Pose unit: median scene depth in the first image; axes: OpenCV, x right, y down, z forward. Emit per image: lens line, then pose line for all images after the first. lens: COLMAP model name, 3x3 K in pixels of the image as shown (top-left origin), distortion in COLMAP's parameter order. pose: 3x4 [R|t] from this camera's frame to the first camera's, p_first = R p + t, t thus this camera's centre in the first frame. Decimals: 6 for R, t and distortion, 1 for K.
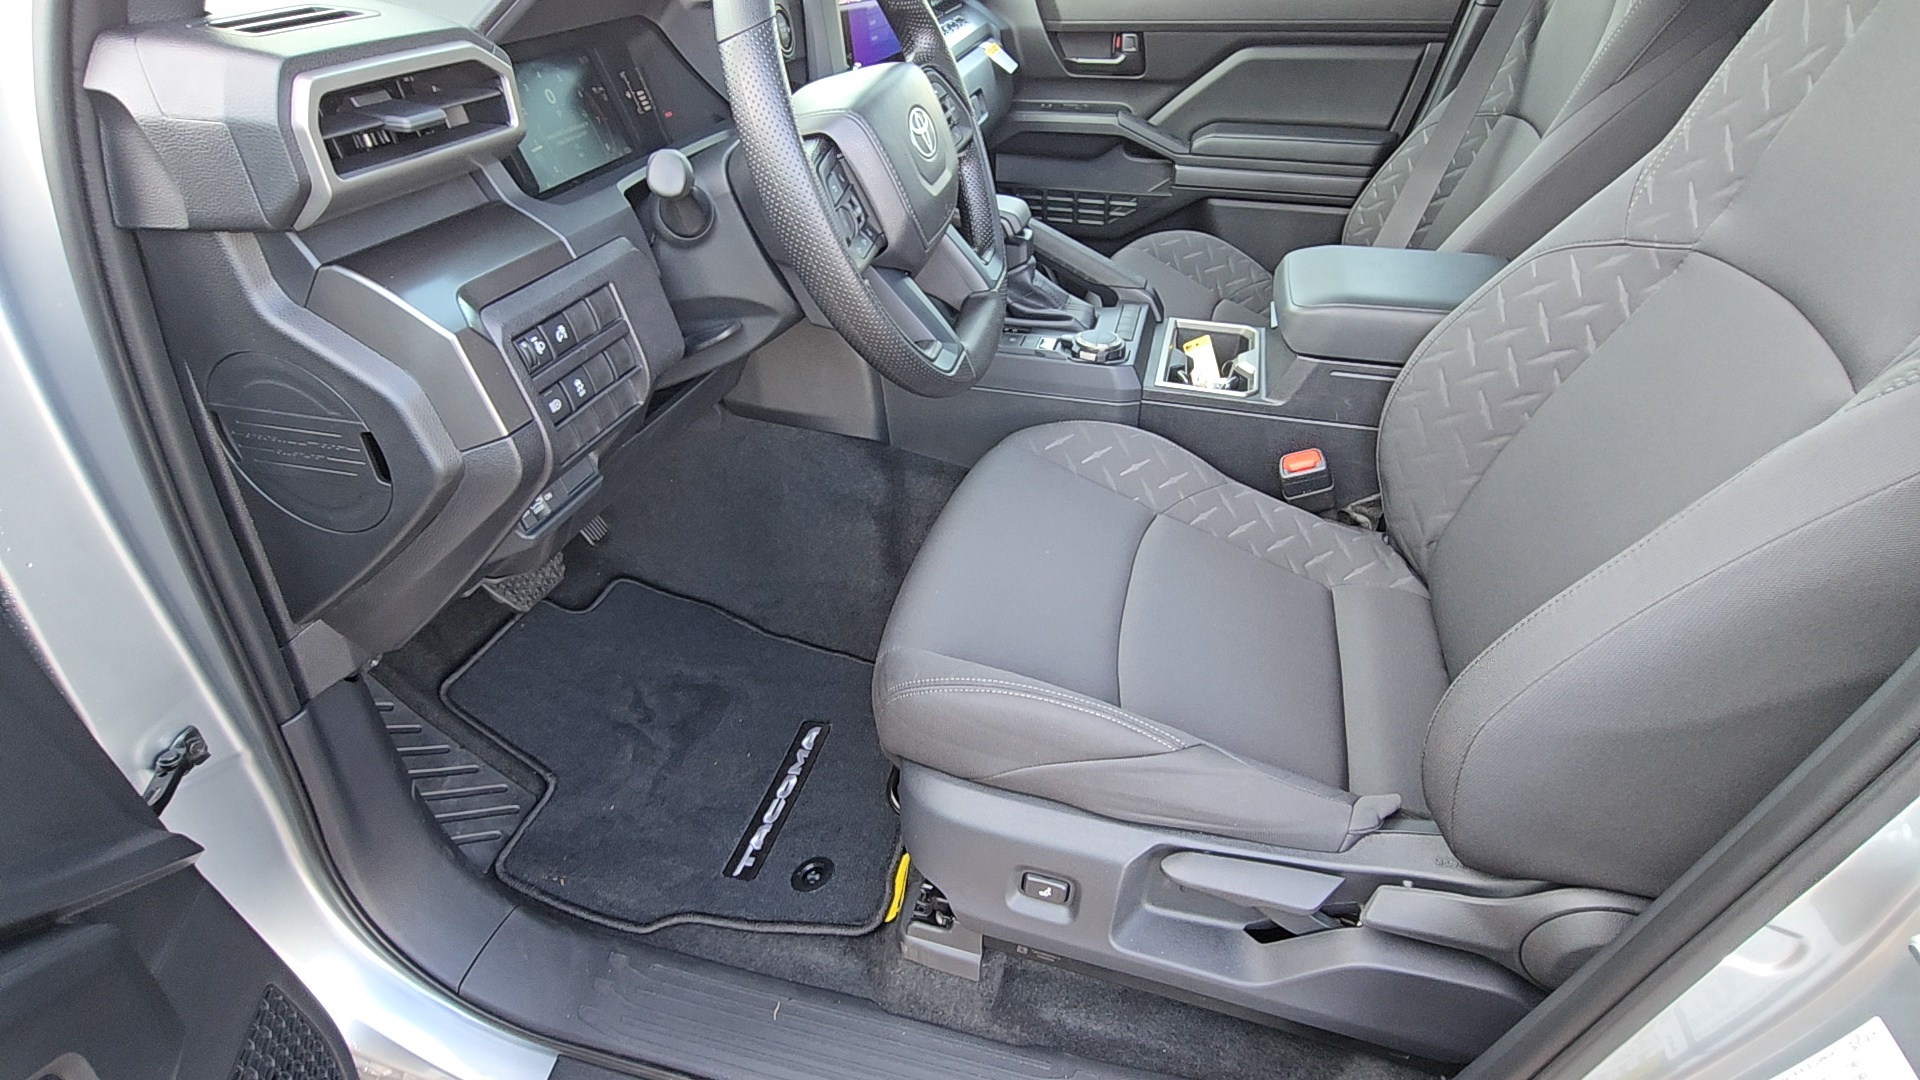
lens RADIAL K [[966.5, 0, 955.4], [0, 966.5, 545.2], [0, 0, 1]] dist [0.001818, -0.001077]
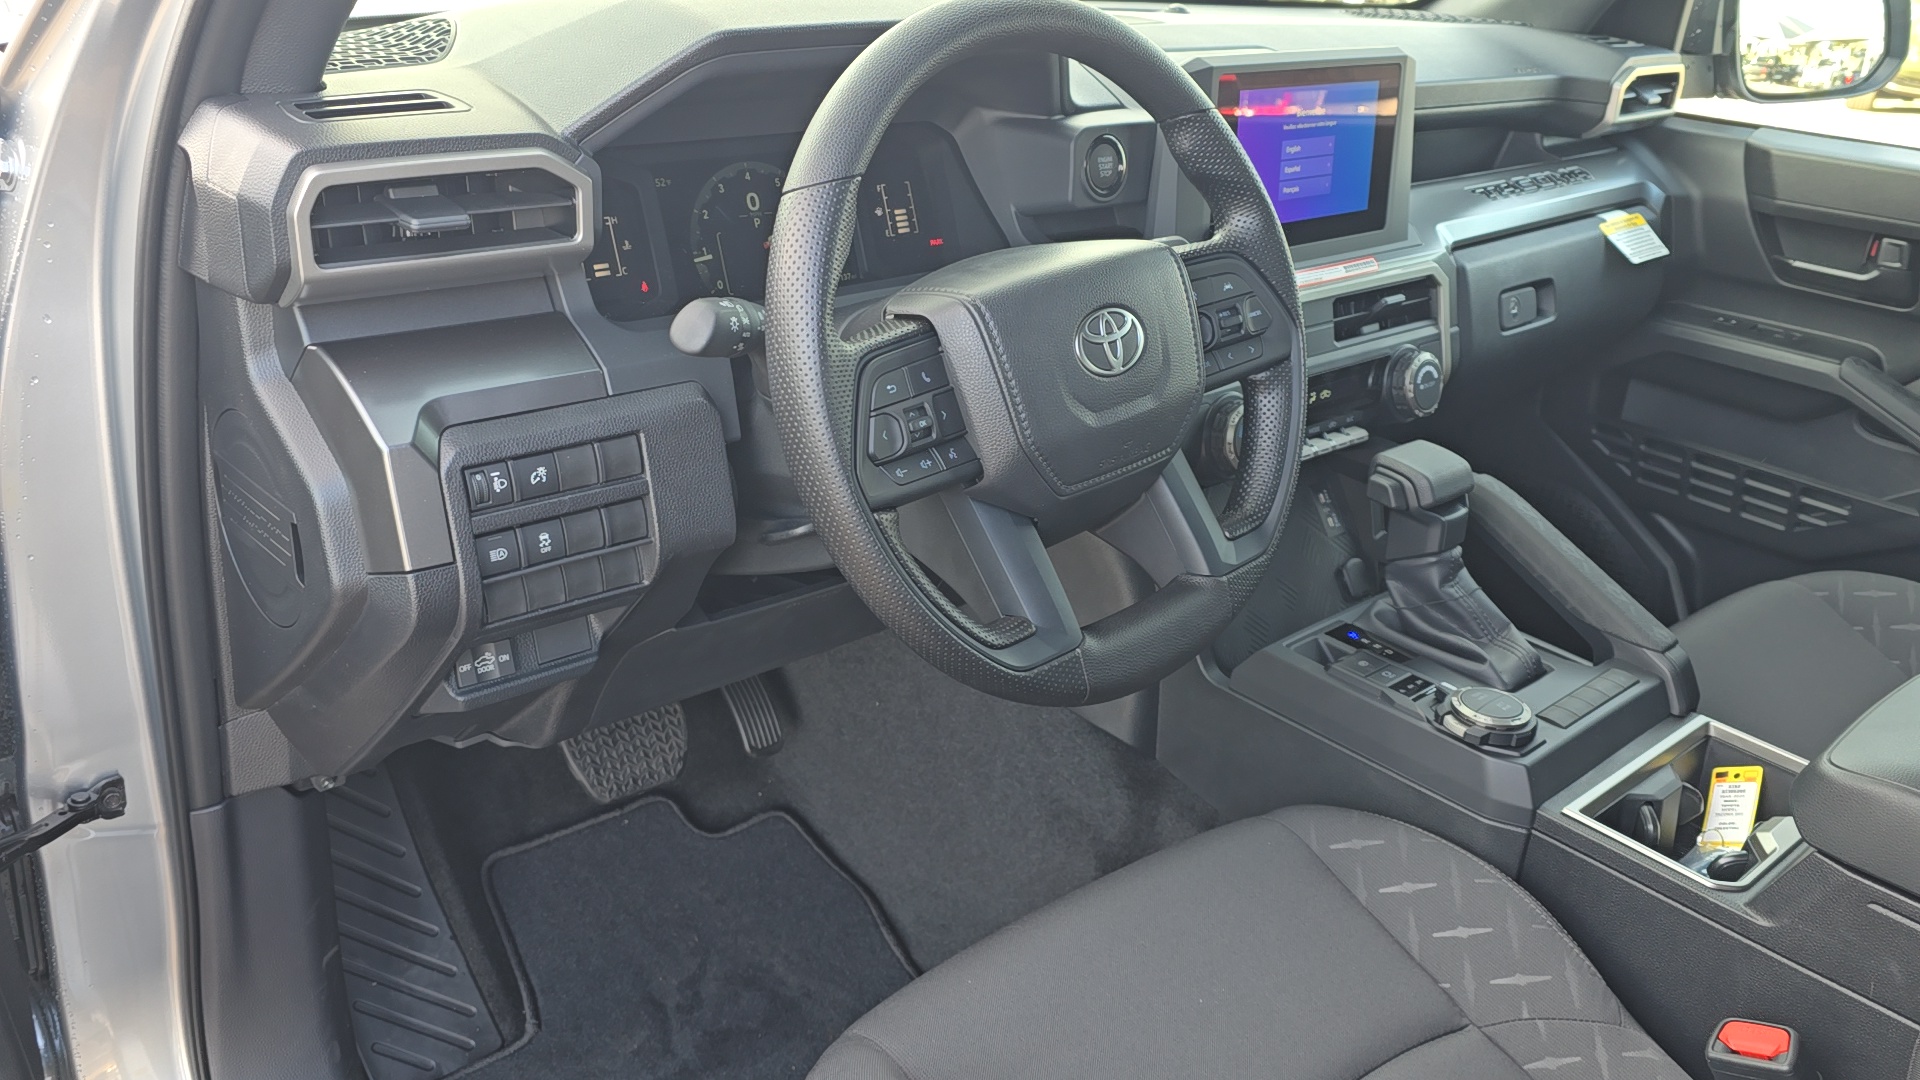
lens RADIAL K [[1590.1, 0, 973.5], [0, 1590.1, 542.7], [0, 0, 1]] dist [-0.004638, 0.013533]
pose [[0.841672, 0.272837, -0.465991, 0.393793], [-0.360857, 0.926169, -0.109510, -0.106954], [0.401709, 0.260328, 0.877986, -0.022061]]
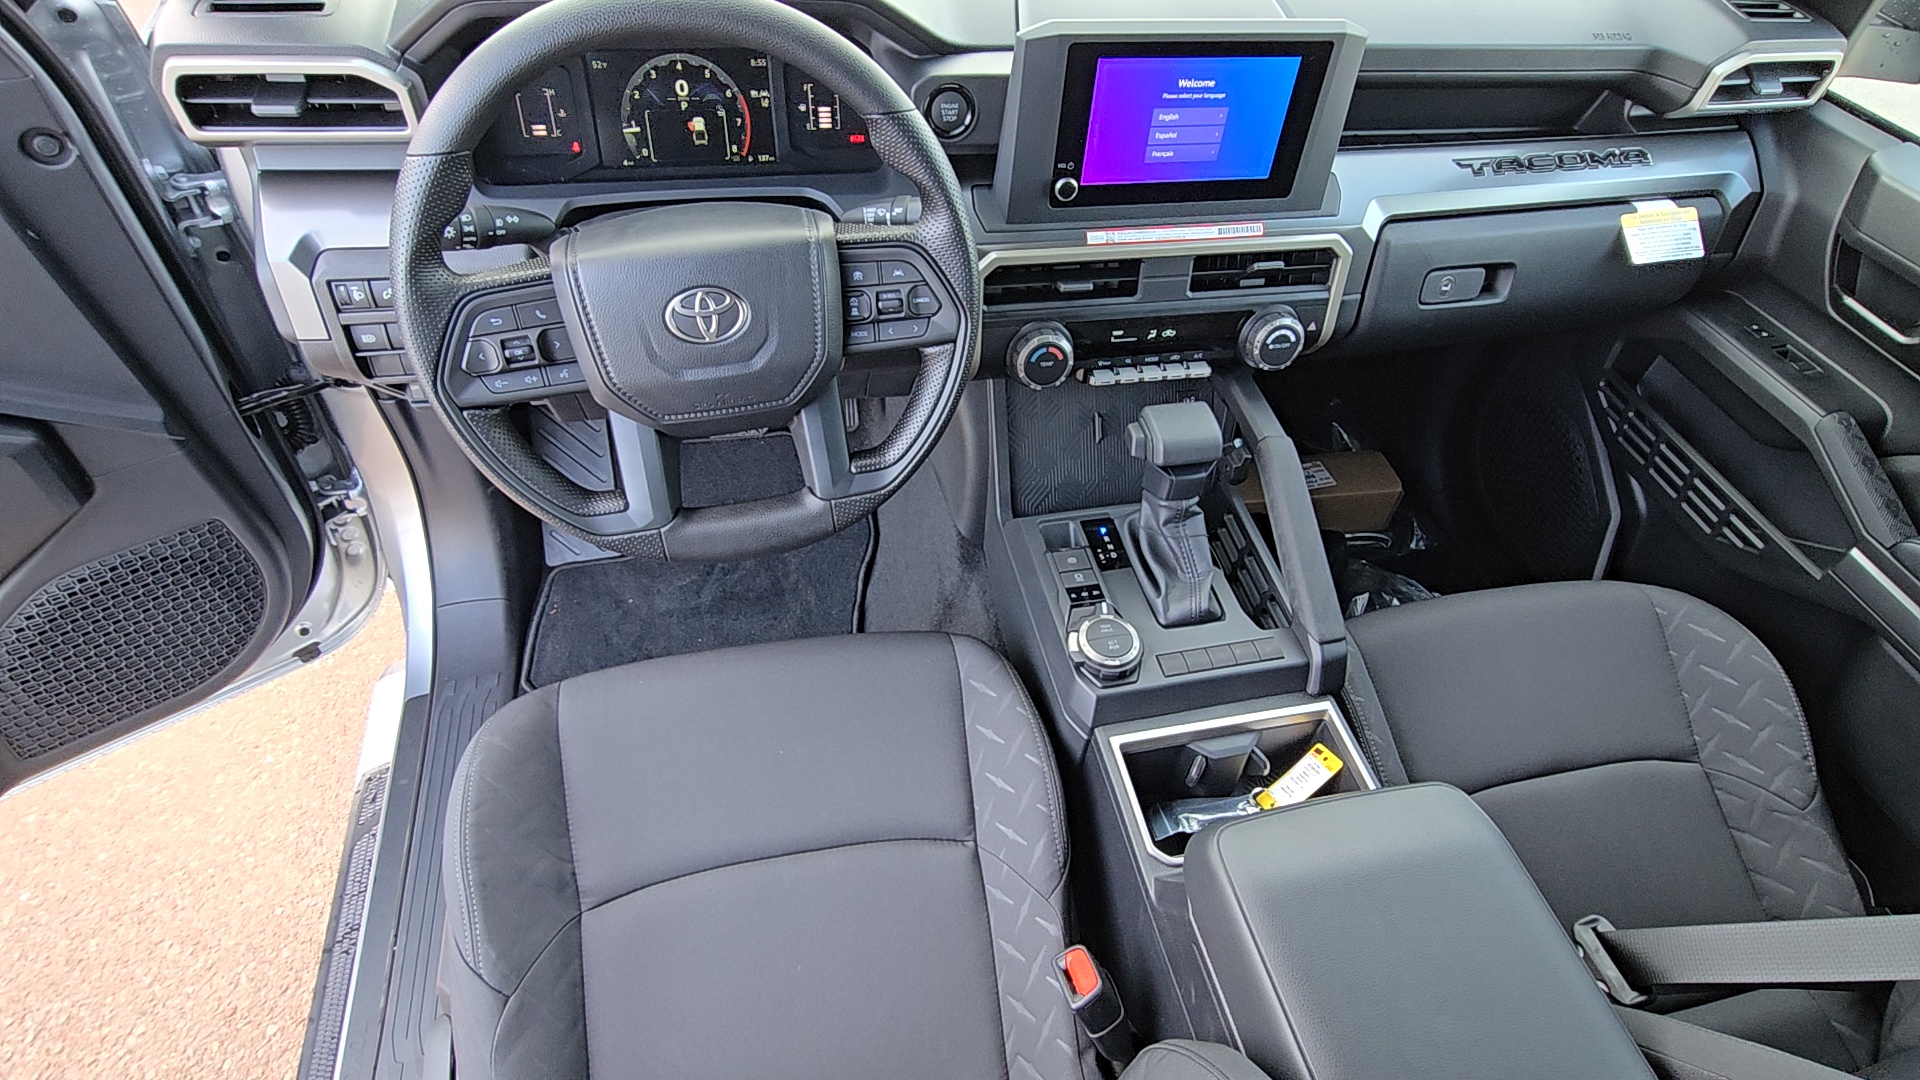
lens RADIAL K [[966.5, 0, 966.1], [0, 966.5, 537.2], [0, 0, 1]] dist [0.001818, -0.001077]
pose [[0.462815, 0.680467, -0.568125, 0.594863], [-0.566319, 0.720024, 0.401059, -0.639814], [0.681972, 0.136124, 0.718599, 0.466589]]
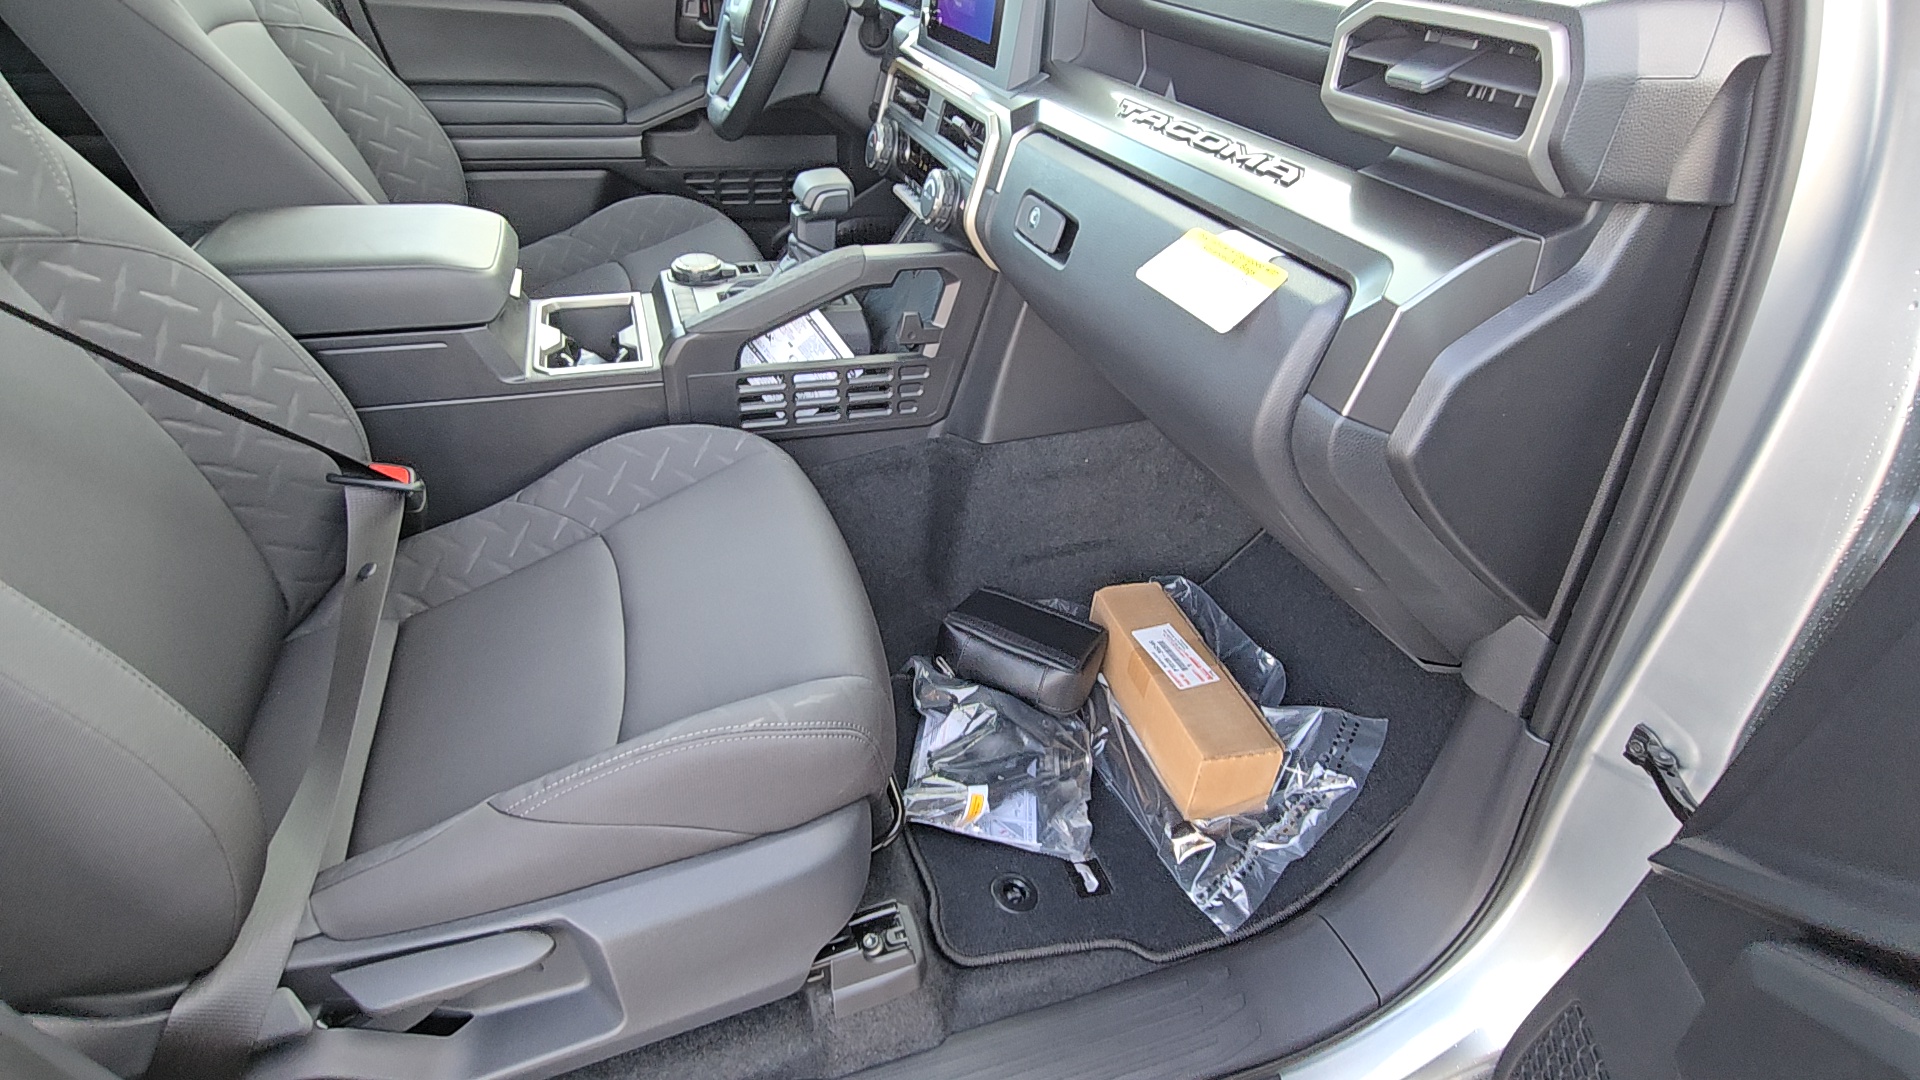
lens RADIAL K [[966.5, 0, 971.4], [0, 966.5, 542.9], [0, 0, 1]] dist [0.001818, -0.001077]
pose [[-0.826802, 0.266158, -0.495538, 0.633827], [-0.370920, 0.404307, 0.836035, -1.350865], [0.422867, 0.875040, -0.235559, 2.057425]]
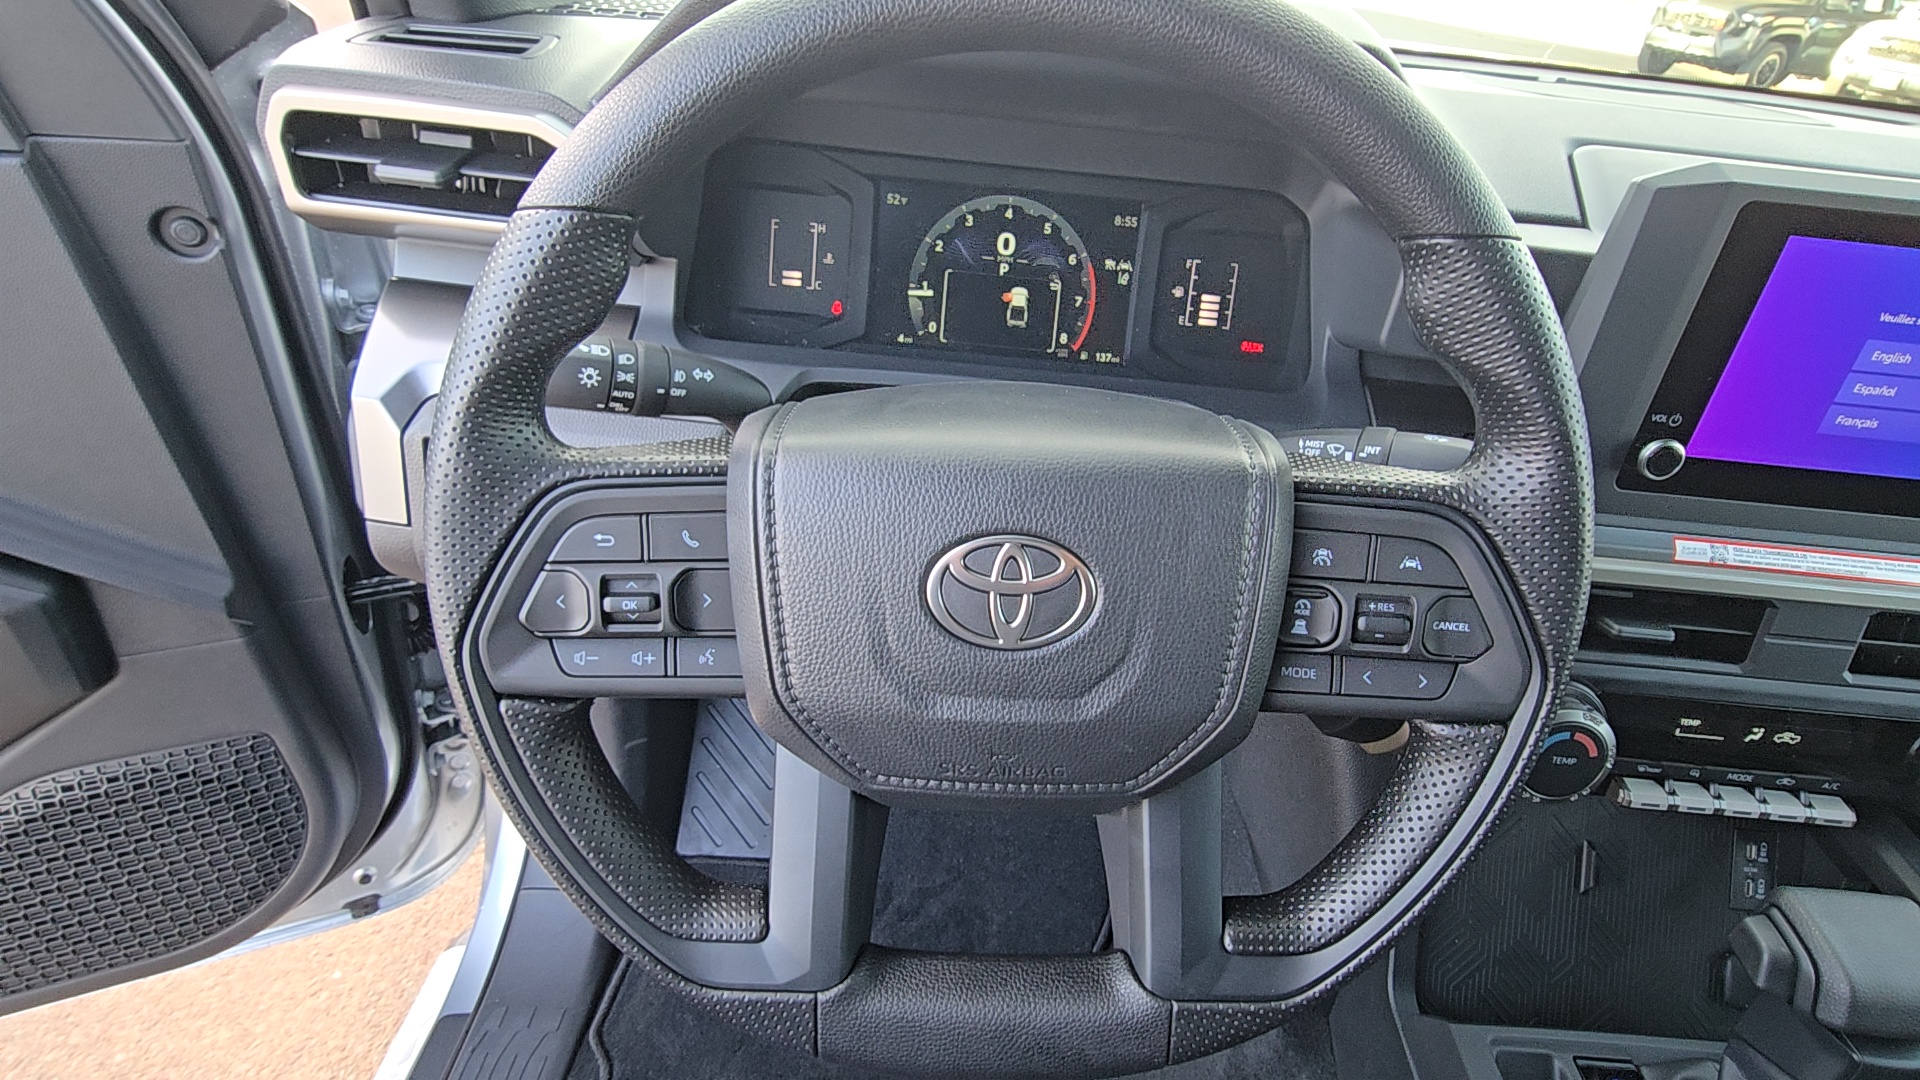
lens RADIAL K [[966.5, 0, 971.5], [0, 966.5, 546.8], [0, 0, 1]] dist [0.001818, -0.001077]
pose [[0.222813, 0.564810, -0.794572, 0.233906], [-0.624661, 0.708468, 0.328437, -0.471154], [0.748433, 0.423158, 0.510670, 0.643051]]
